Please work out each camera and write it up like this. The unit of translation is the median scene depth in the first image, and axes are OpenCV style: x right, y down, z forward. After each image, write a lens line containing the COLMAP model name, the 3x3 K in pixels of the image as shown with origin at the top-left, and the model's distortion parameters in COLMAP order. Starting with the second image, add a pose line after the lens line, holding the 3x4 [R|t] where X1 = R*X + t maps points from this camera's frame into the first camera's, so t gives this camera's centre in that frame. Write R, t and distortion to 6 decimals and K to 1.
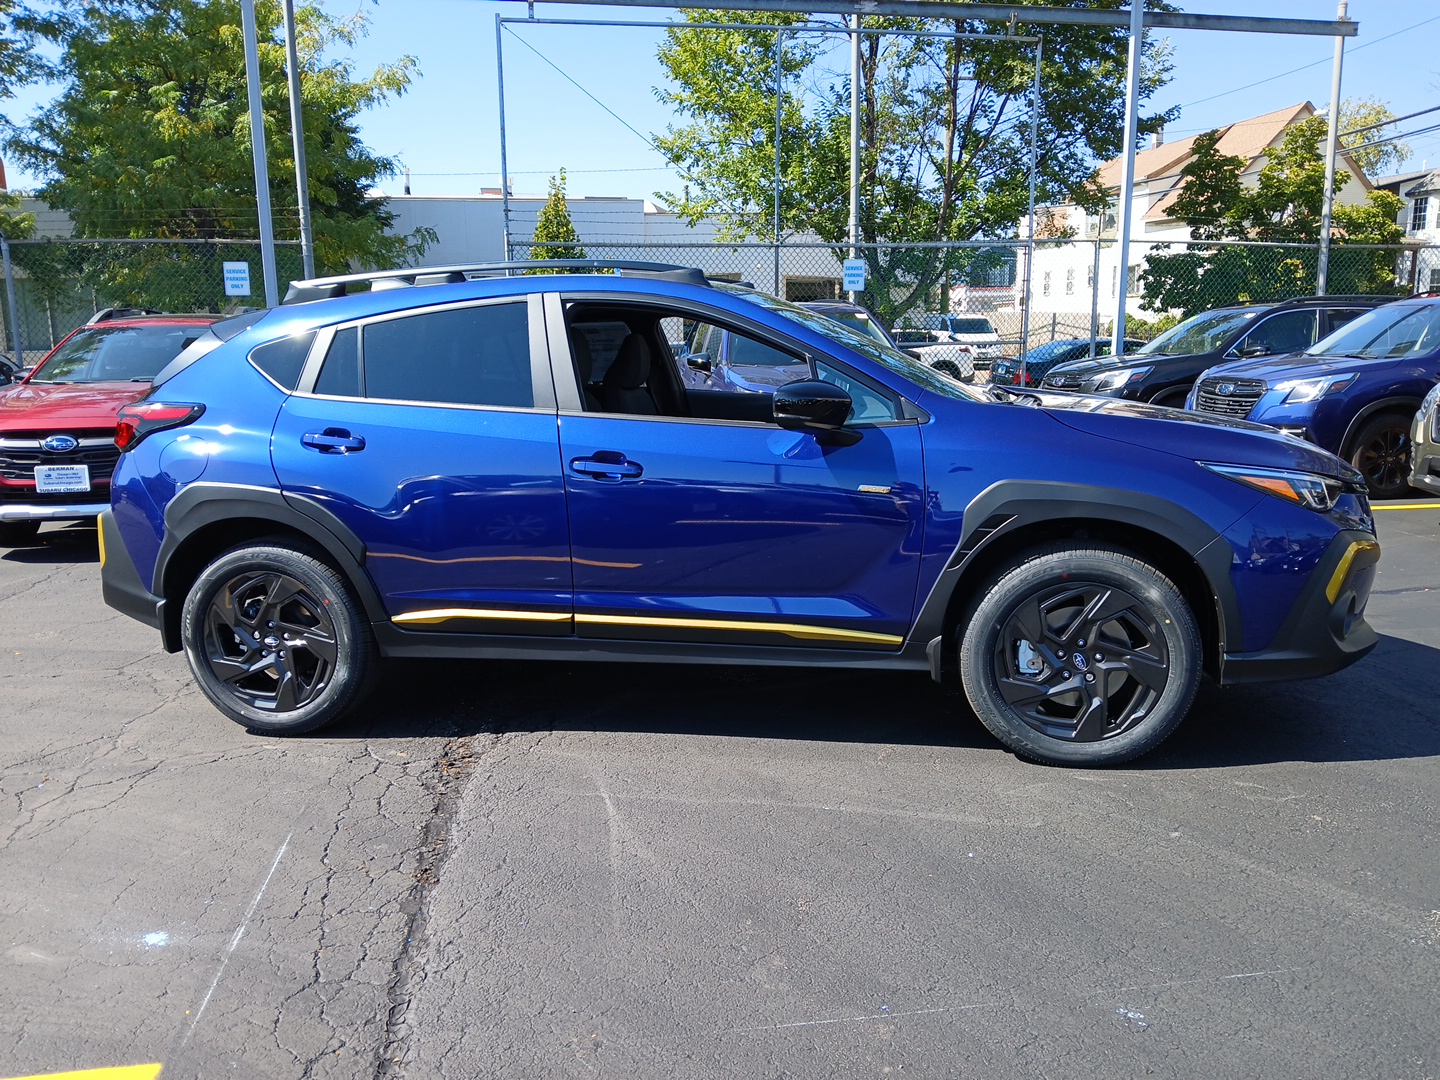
lens RADIAL K [[1120.3, 0, 730.9], [0, 1120.3, 532.9], [0, 0, 1]] dist [0.041705, -0.105869]
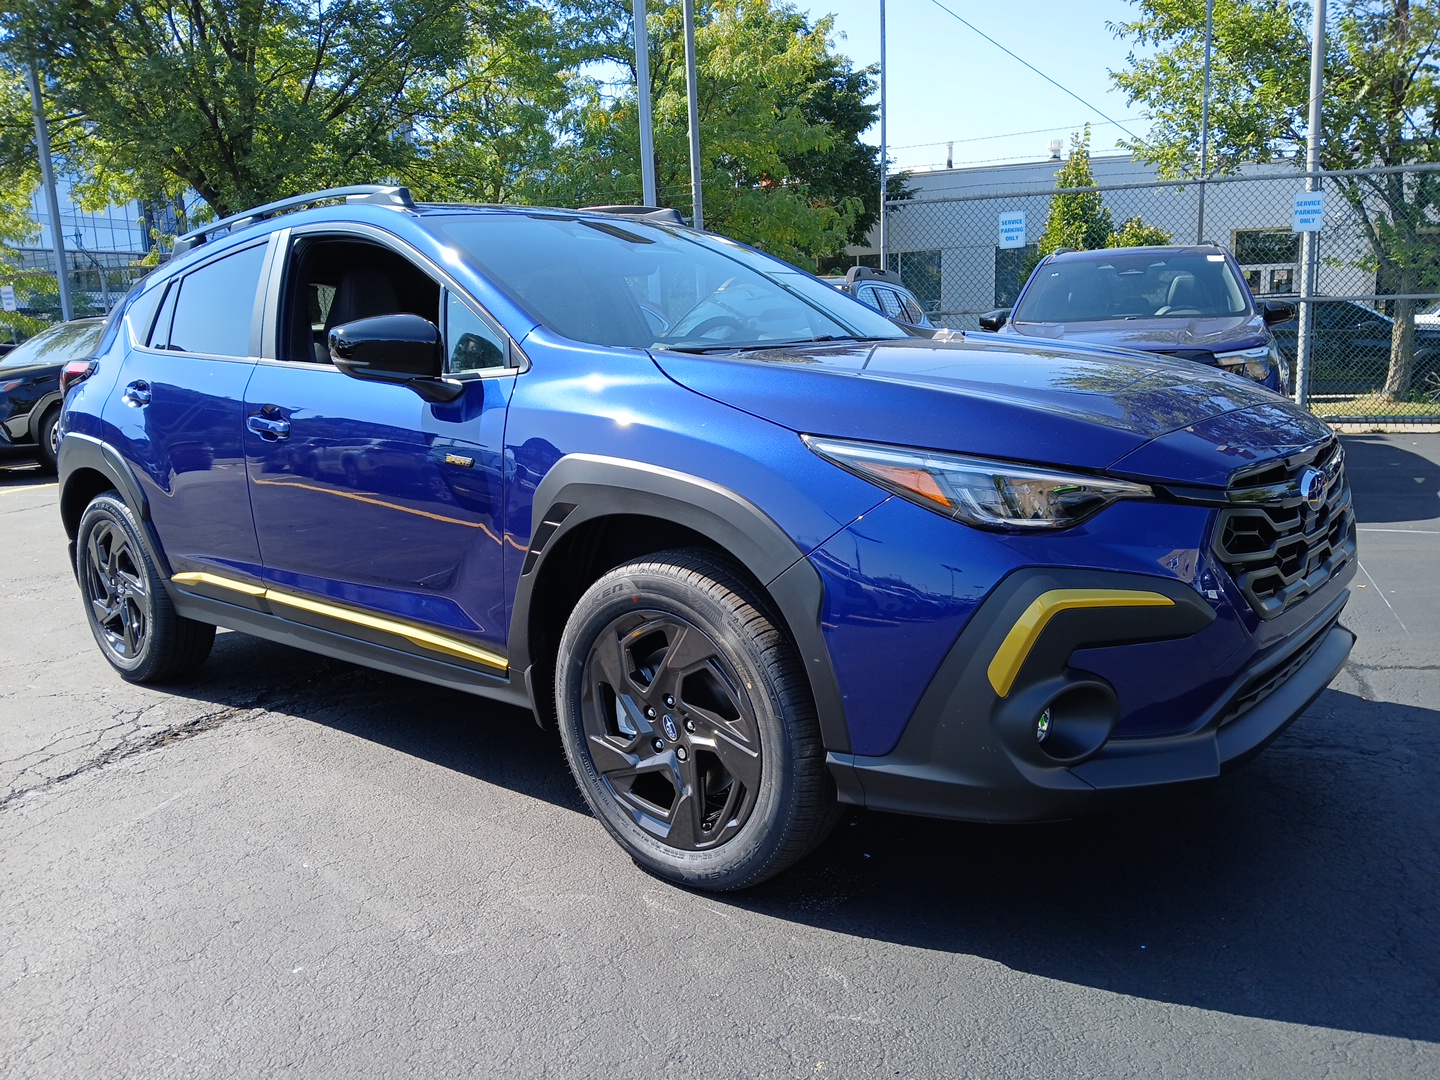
lens RADIAL K [[1120.3, 0, 730.9], [0, 1120.3, 532.9], [0, 0, 1]] dist [0.041705, -0.105869]
pose [[0.869560, 0.067874, -0.489141, 0.587004], [-0.057980, 0.997691, 0.035368, -0.024378], [0.490412, -0.002394, 0.871487, 0.387070]]
